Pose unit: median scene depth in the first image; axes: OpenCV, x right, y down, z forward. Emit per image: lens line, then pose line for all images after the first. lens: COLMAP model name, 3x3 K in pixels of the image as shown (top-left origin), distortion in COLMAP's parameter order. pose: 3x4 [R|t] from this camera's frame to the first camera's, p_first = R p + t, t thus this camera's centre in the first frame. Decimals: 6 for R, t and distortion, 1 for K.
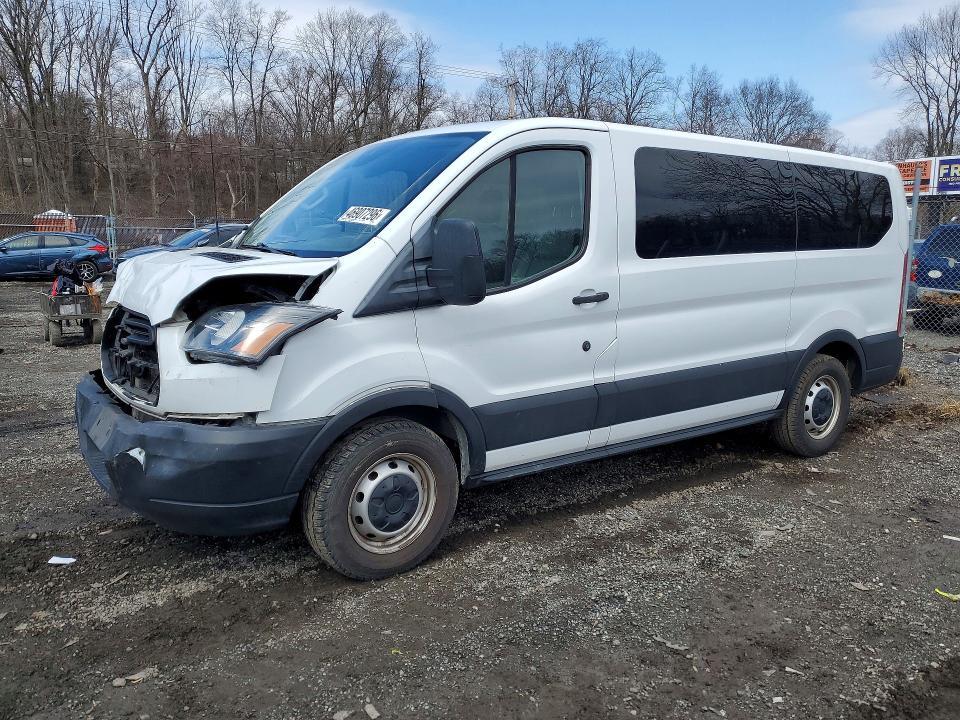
lens RADIAL K [[783.0, 0, 484.6], [0, 783.0, 360.0], [0, 0, 1]] dist [0.027268, 0.002088]
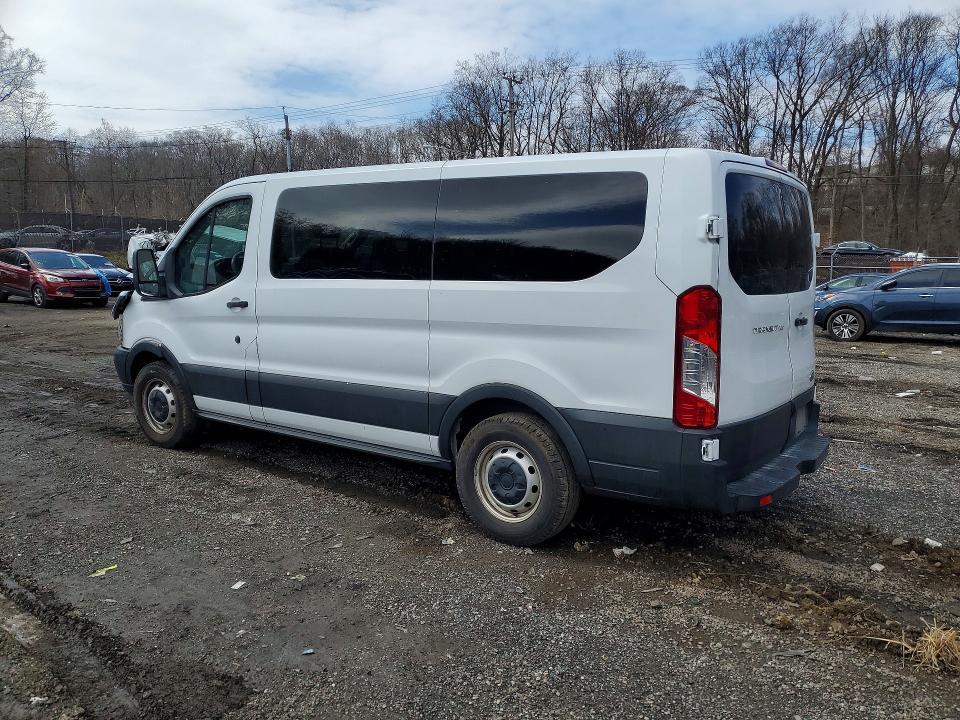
lens RADIAL K [[783.0, 0, 484.6], [0, 783.0, 360.0], [0, 0, 1]] dist [0.027268, 0.002088]
pose [[0.310457, 0.142652, -0.939823, 1.495657], [-0.142534, 0.984484, 0.102347, -0.176895], [0.939841, 0.102182, 0.325972, 0.928000]]
